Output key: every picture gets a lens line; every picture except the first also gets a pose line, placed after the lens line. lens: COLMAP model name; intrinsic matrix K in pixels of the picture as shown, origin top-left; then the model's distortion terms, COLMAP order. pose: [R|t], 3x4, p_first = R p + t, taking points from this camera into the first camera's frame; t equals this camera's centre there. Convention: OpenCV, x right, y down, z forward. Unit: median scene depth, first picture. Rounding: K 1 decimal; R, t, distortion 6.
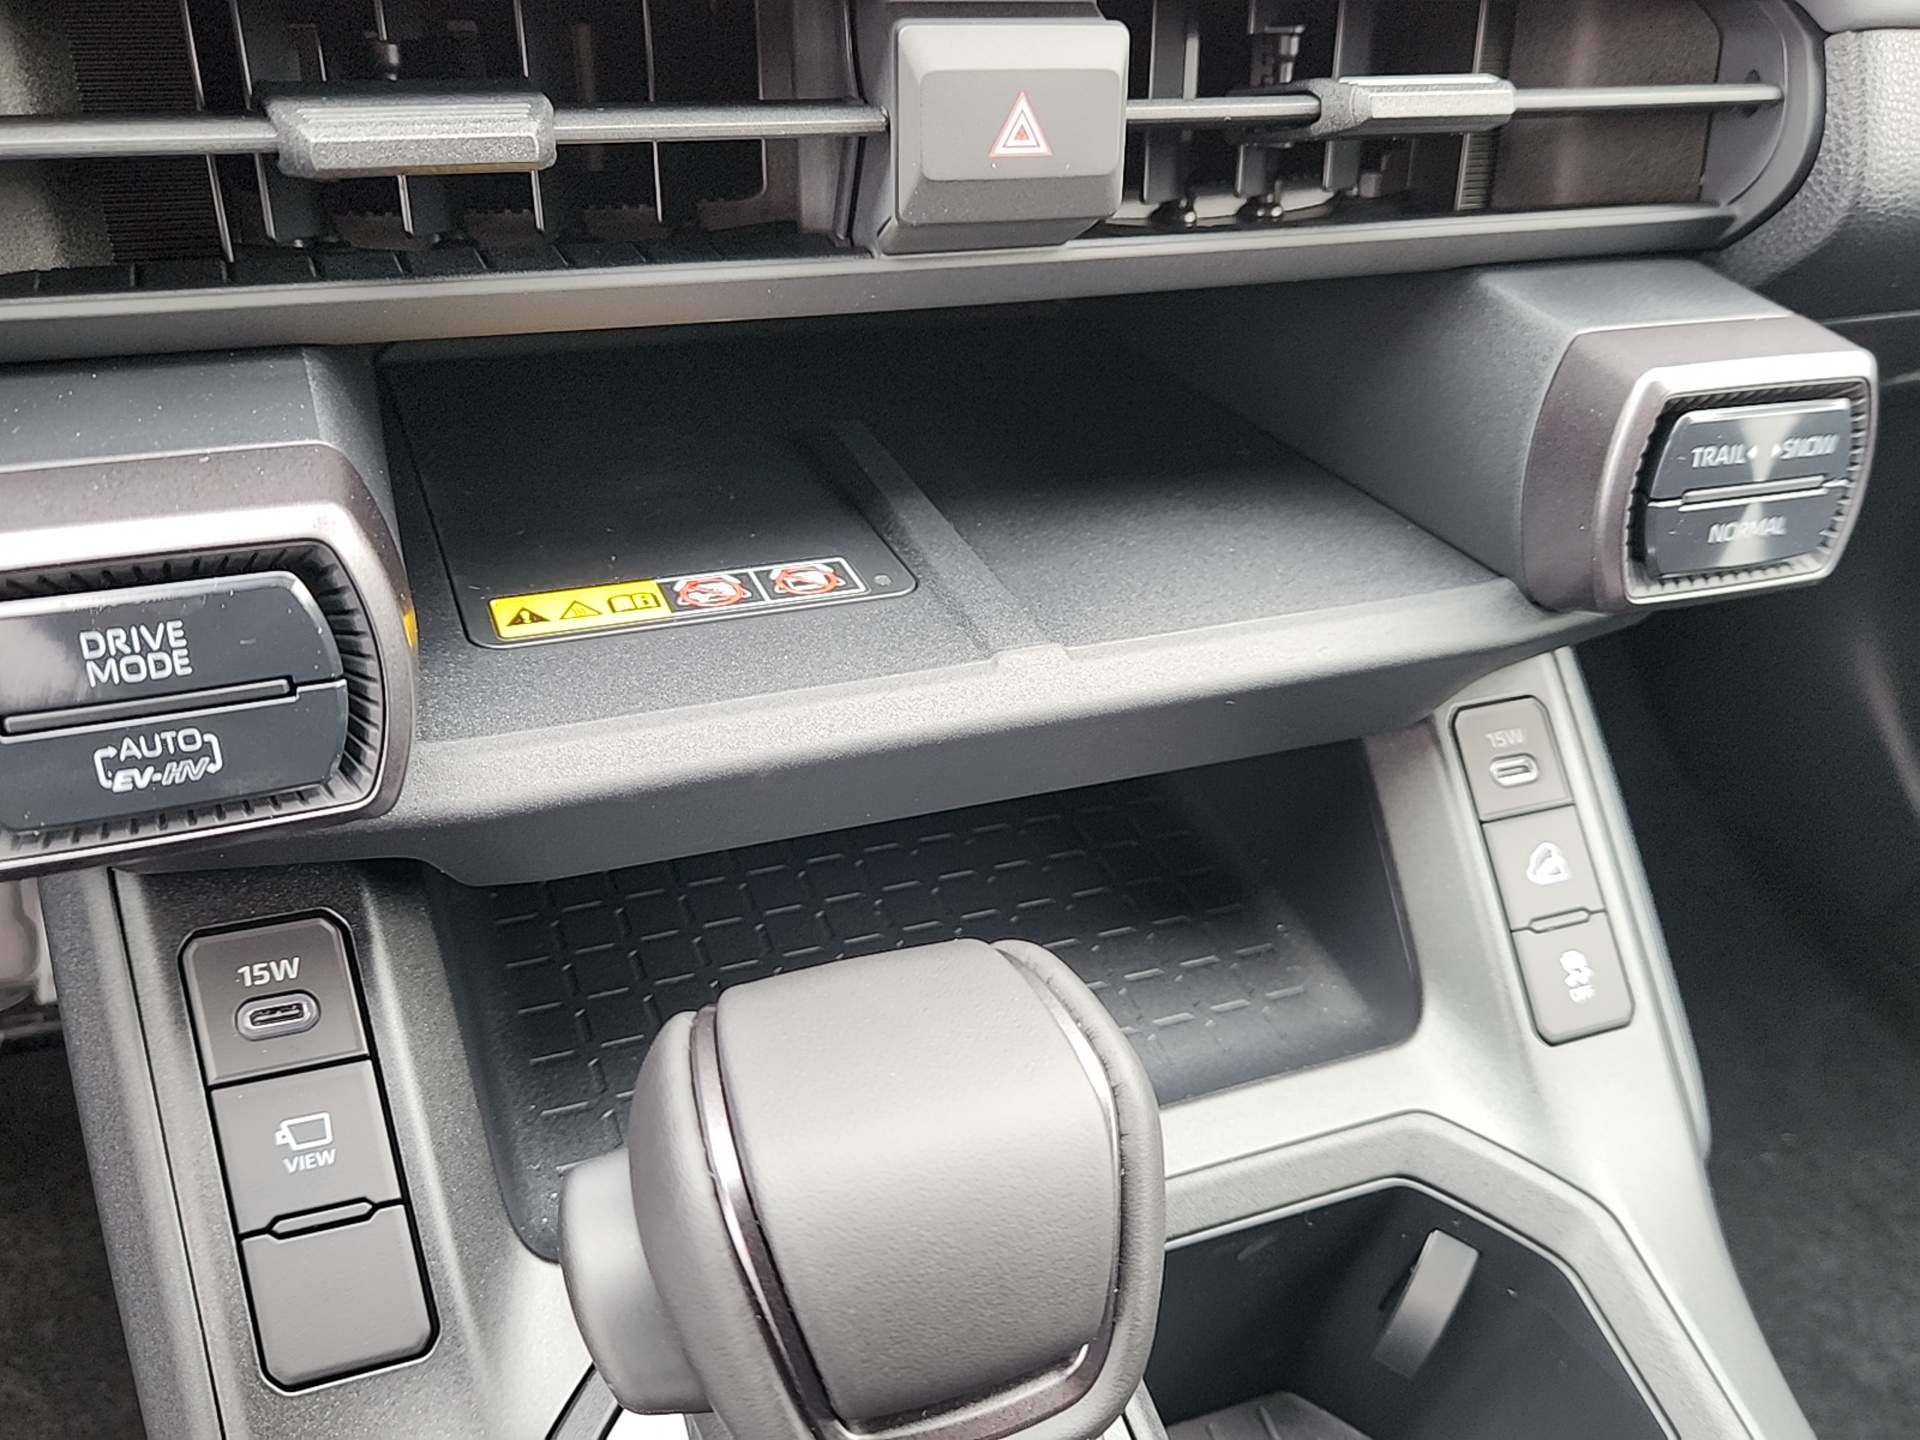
lens RADIAL K [[1673.6, 0, 986.0], [0, 1673.6, 714.6], [0, 0, 1]] dist [0.080878, -0.170363]
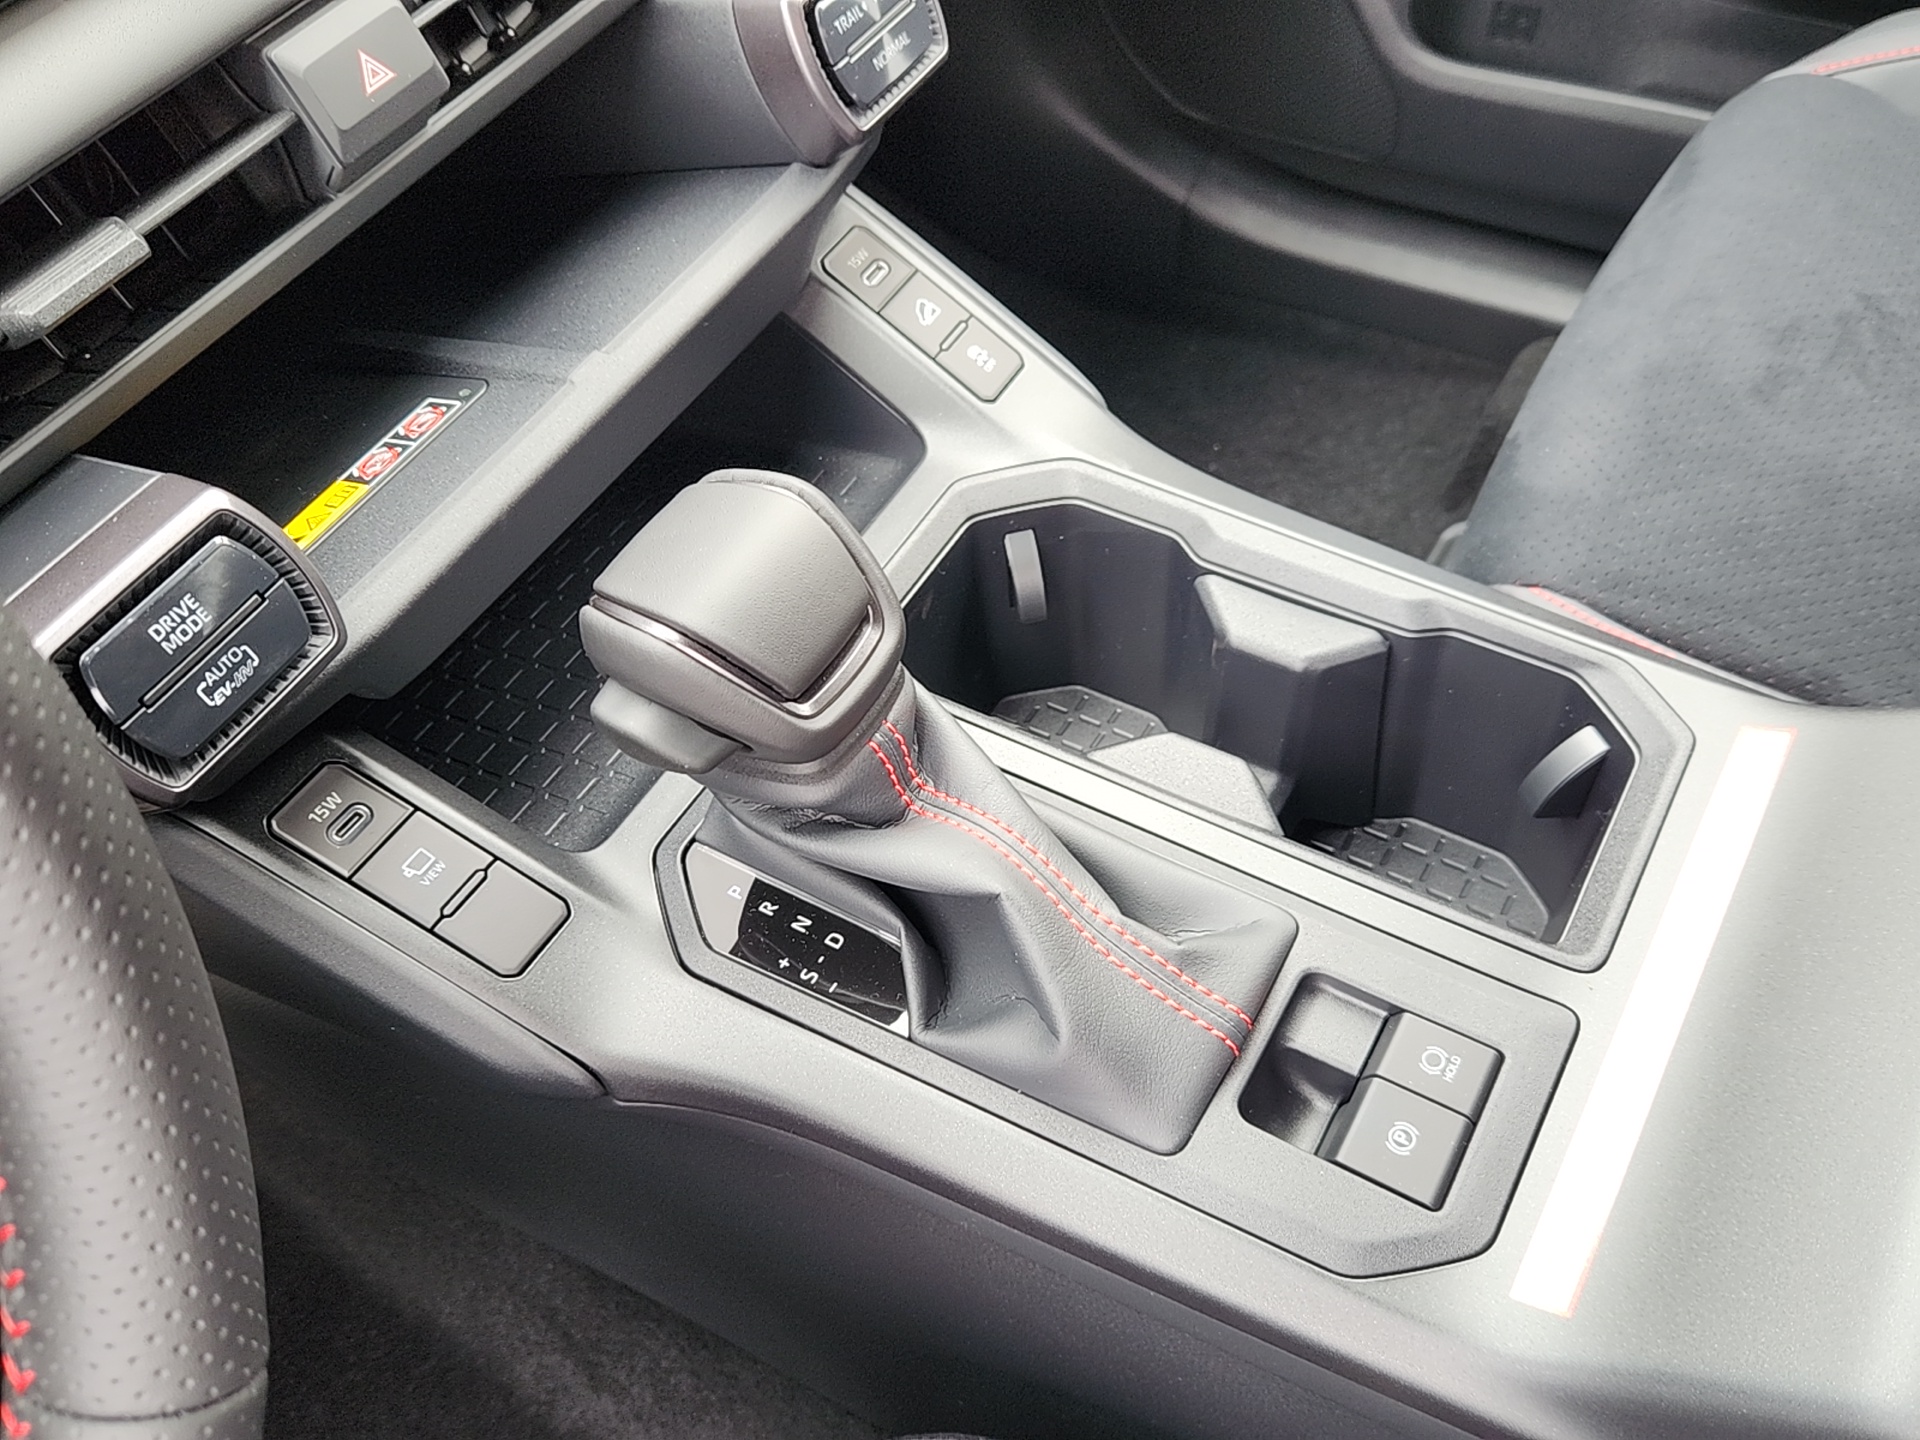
lens RADIAL K [[1652.7, 0, 995.5], [0, 1652.7, 731.9], [0, 0, 1]] dist [0.082747, -0.142234]
pose [[0.751932, -0.622414, 0.217253, -0.228851], [0.583577, 0.781740, 0.219817, 0.109229], [-0.306653, -0.038504, 0.951042, -0.581241]]
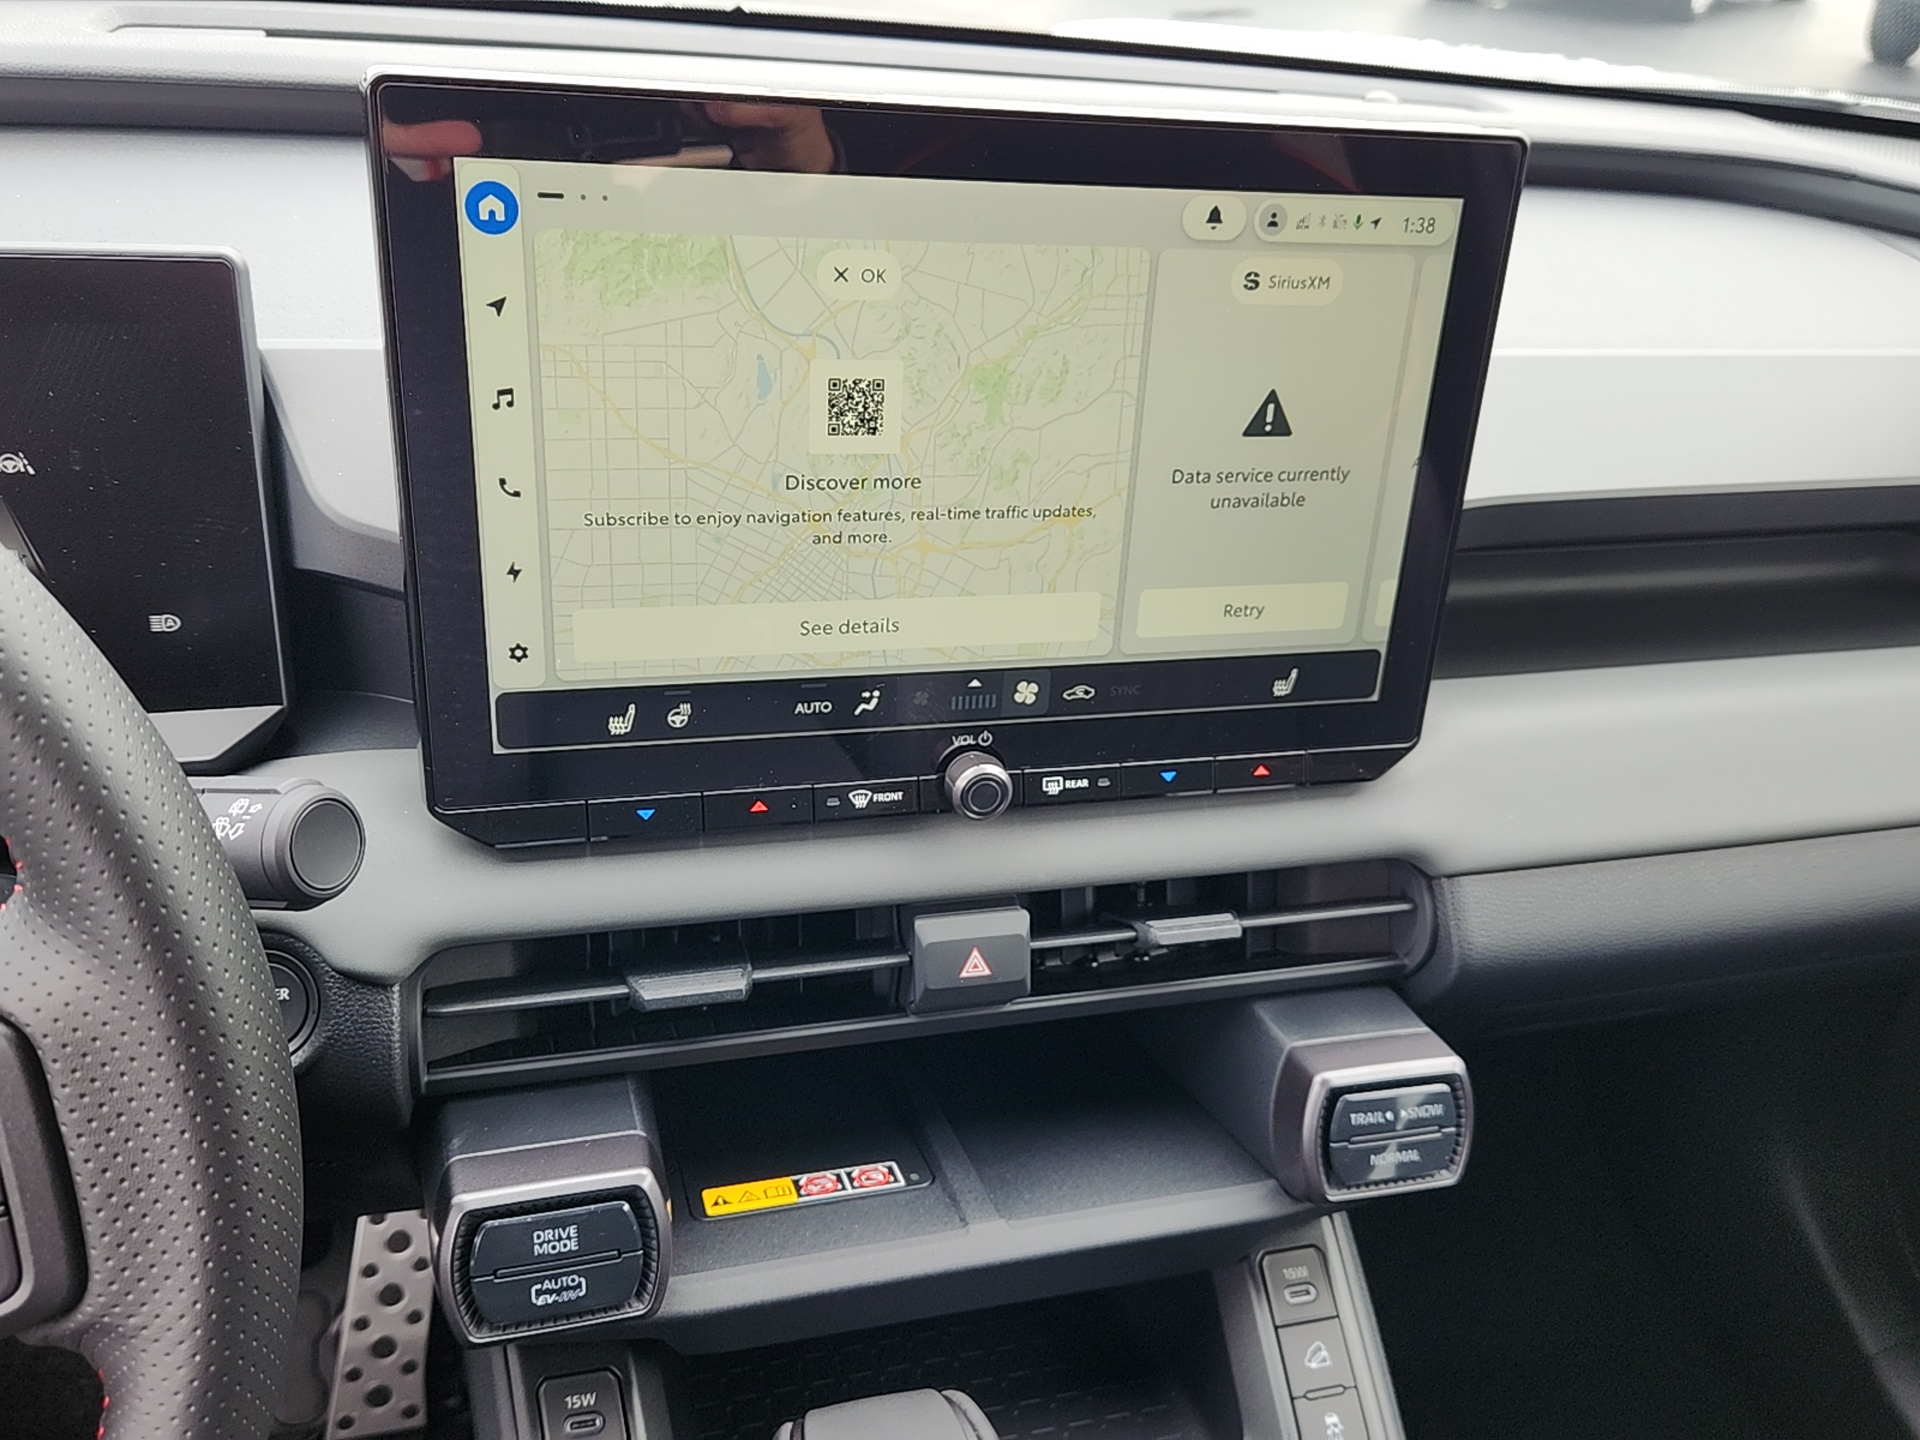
lens RADIAL K [[1652.7, 0, 995.5], [0, 1652.7, 731.9], [0, 0, 1]] dist [0.082747, -0.142234]
pose [[0.996464, -0.008645, -0.083575, 0.189955], [-0.013302, 0.965916, -0.258512, -0.087429], [0.082961, 0.258710, 0.962386, -0.888979]]
